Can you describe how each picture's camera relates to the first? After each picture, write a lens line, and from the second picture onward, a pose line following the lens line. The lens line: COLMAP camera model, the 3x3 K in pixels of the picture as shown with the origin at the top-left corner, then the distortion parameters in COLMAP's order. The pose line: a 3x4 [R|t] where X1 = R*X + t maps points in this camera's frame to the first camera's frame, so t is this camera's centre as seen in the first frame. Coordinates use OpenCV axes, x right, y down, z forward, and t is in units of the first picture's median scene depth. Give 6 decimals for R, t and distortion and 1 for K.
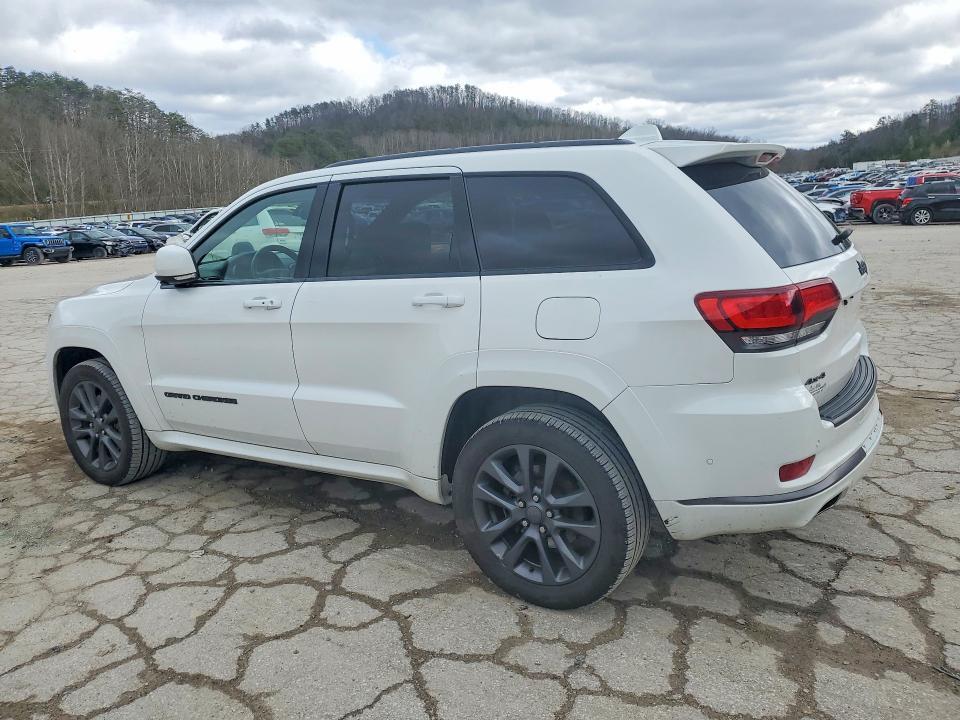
lens RADIAL K [[741.8, 0, 481.9], [0, 741.8, 361.7], [0, 0, 1]] dist [0.021522, 0.014949]
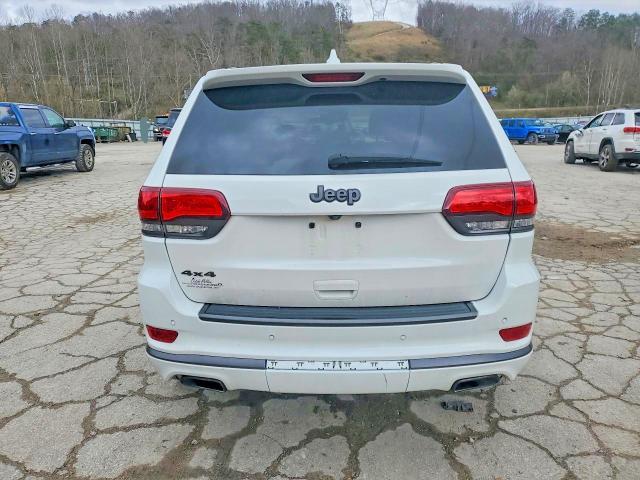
lens RADIAL K [[494.5, 0, 317.5], [0, 494.5, 241.7], [0, 0, 1]] dist [0.021522, 0.014949]
pose [[0.517676, 0.244166, -0.819997, 1.036768], [-0.196160, 0.966756, 0.164026, -0.169306], [0.832786, 0.075938, 0.548362, 0.641375]]
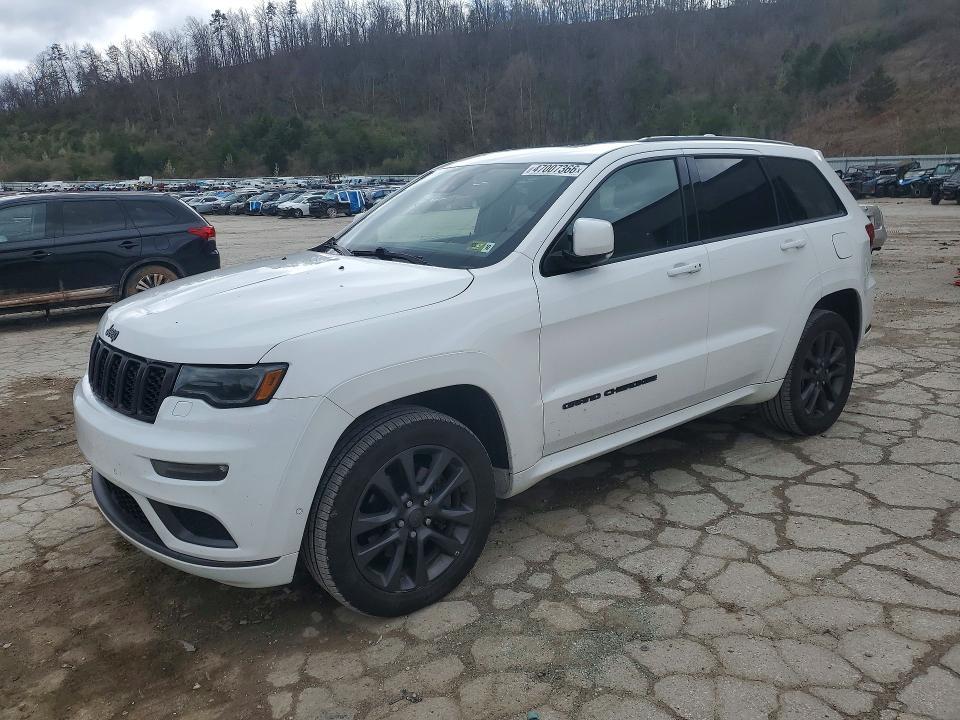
lens RADIAL K [[741.8, 0, 480.4], [0, 741.8, 359.7], [0, 0, 1]] dist [0.021522, 0.014949]
pose [[0.321848, -0.176243, 0.930243, -1.620451], [0.209976, 0.971341, 0.111382, -0.153576], [-0.923214, 0.159481, 0.349632, 1.097386]]
